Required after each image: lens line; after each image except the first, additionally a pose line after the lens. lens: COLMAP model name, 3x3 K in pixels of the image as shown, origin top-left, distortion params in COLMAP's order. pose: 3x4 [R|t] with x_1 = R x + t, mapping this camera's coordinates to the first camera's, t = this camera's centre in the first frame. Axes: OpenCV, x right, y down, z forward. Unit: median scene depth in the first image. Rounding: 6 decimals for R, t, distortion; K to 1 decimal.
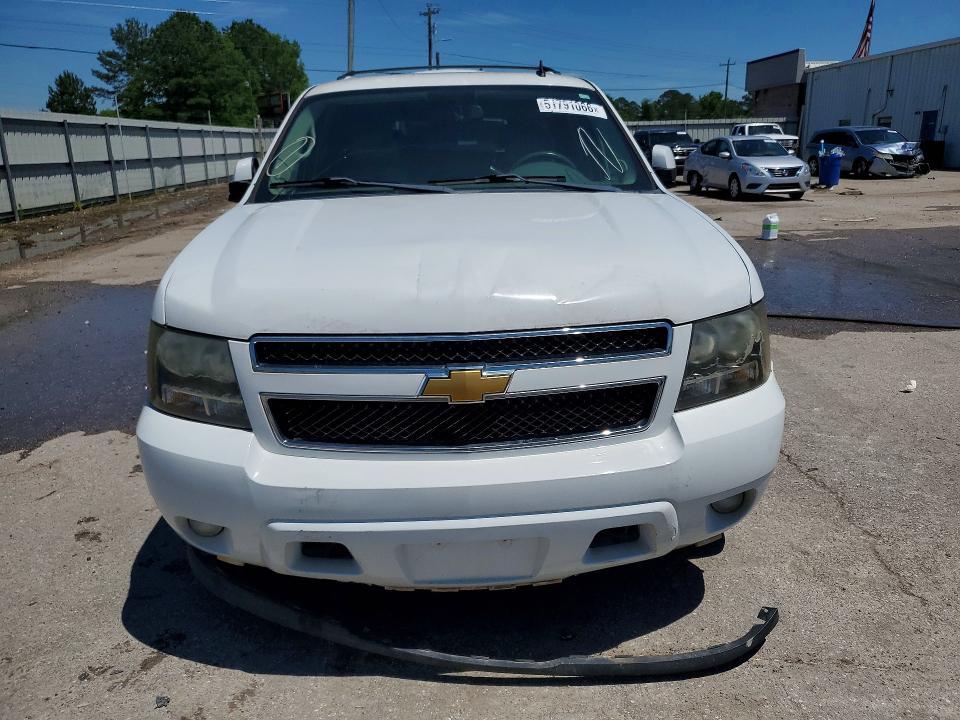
lens RADIAL K [[726.3, 0, 487.7], [0, 726.3, 359.0], [0, 0, 1]] dist [0.048677, -0.047921]
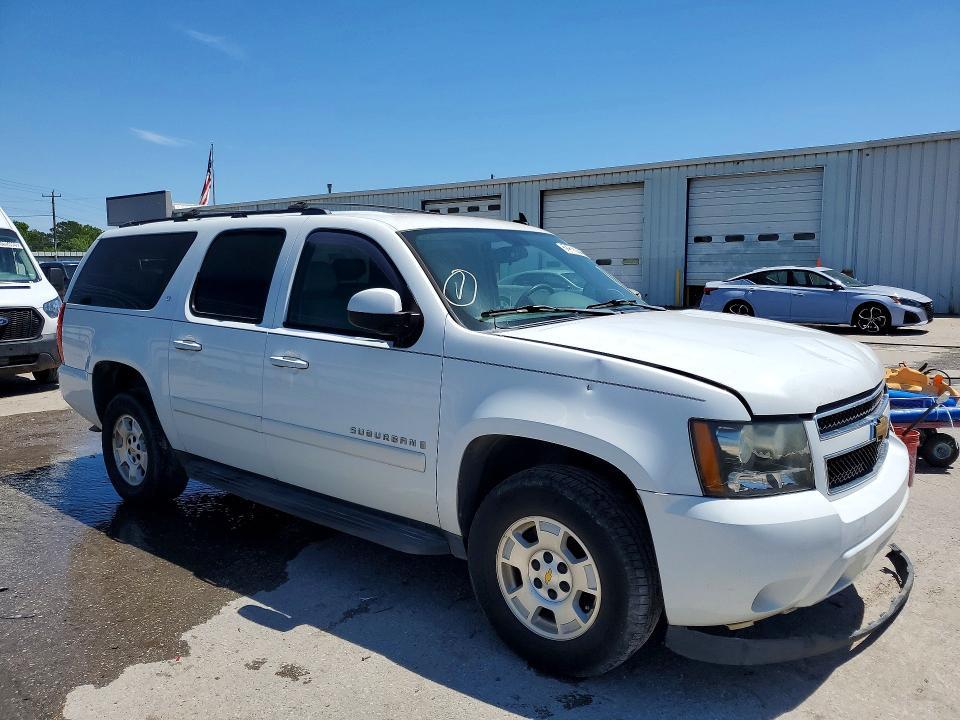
lens RADIAL K [[726.3, 0, 487.7], [0, 726.3, 359.0], [0, 0, 1]] dist [0.048677, -0.047921]
pose [[0.690210, -0.076298, 0.719575, -0.806230], [0.200270, 0.975723, -0.088638, -0.063017], [-0.695343, 0.205288, 0.688734, 0.224707]]
